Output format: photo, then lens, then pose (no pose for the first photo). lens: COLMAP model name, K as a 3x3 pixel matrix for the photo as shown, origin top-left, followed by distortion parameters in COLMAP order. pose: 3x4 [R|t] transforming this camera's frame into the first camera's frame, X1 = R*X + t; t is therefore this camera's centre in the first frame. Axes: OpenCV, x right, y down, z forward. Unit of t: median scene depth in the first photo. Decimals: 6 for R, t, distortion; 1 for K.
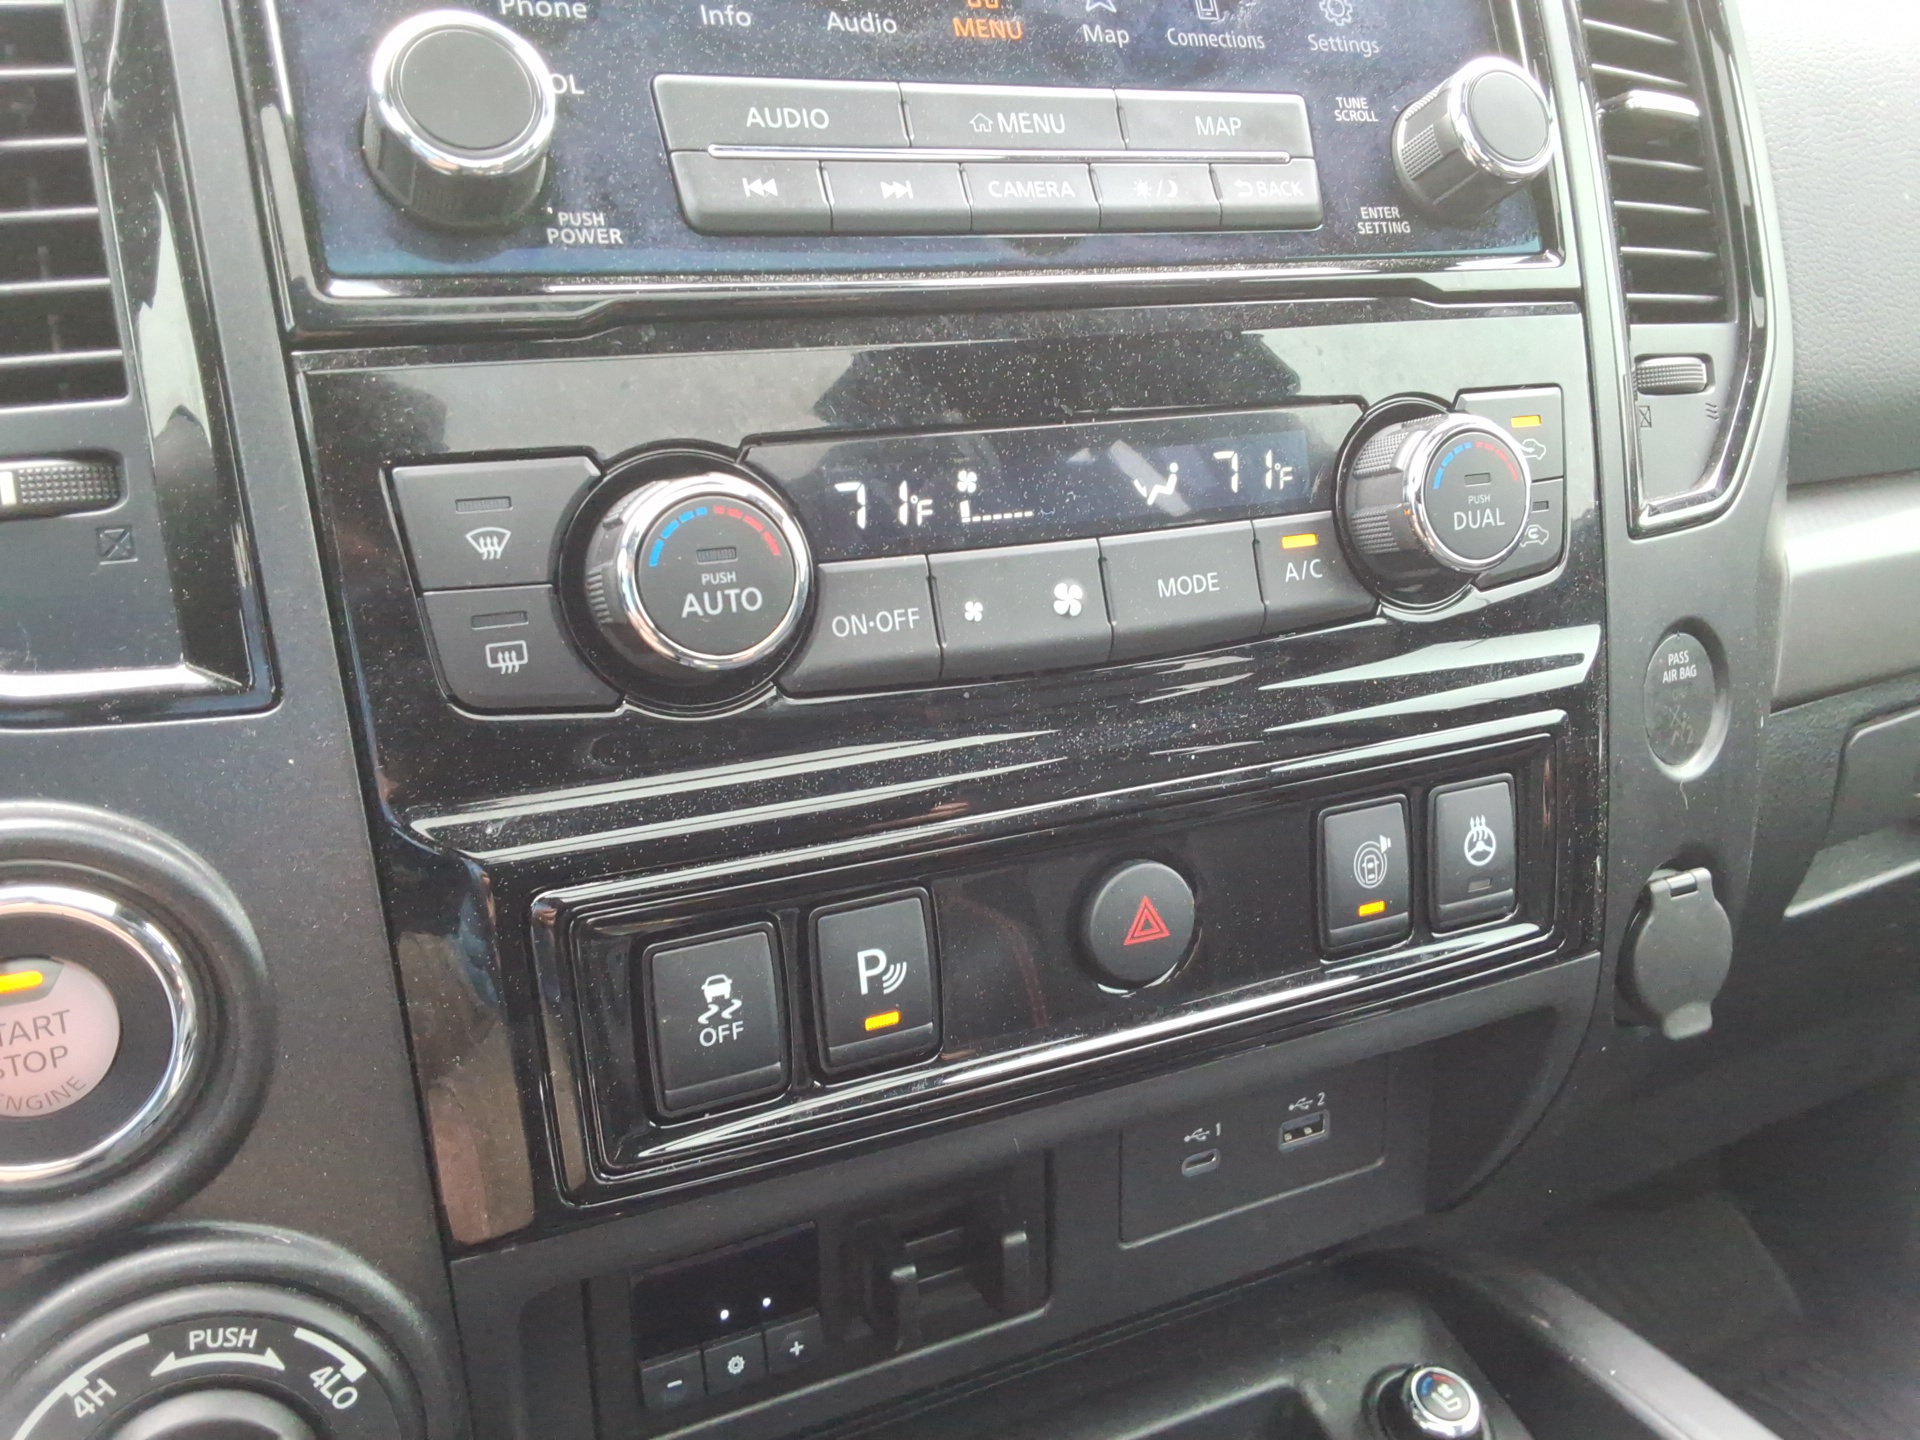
lens RADIAL K [[1534.6, 0, 975.4], [0, 1534.6, 723.9], [0, 0, 1]] dist [0.103523, -0.159304]
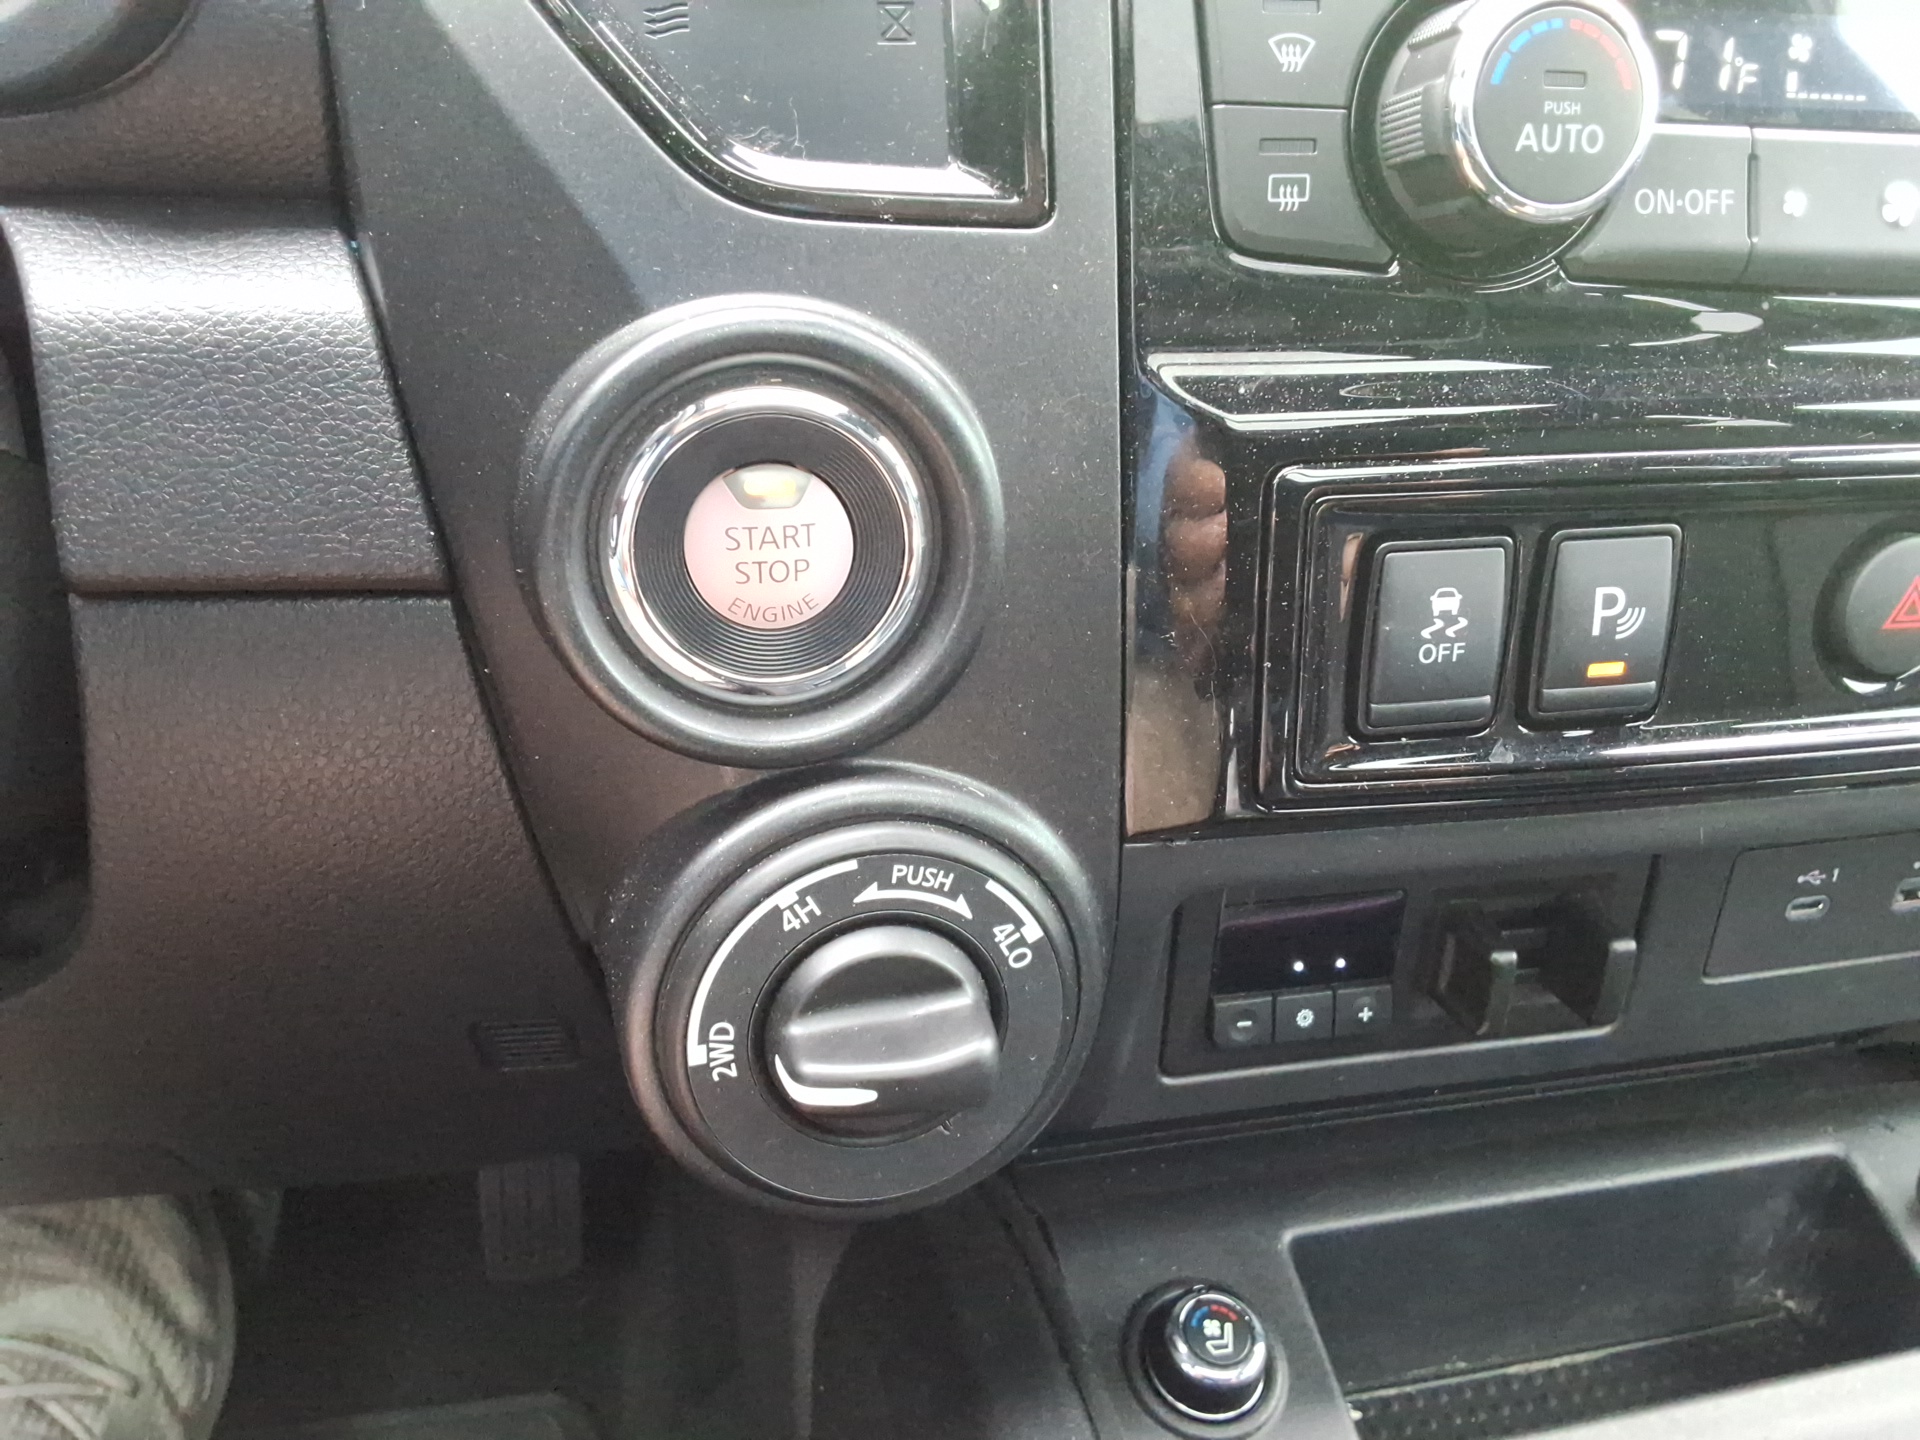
lens RADIAL K [[1534.6, 0, 966.8], [0, 1534.6, 724.3], [0, 0, 1]] dist [0.103523, -0.159304]
pose [[0.977522, 0.135861, -0.161224, -0.252838], [-0.110946, 0.981727, 0.154606, 0.117516], [0.179283, -0.133243, 0.974733, 0.052685]]
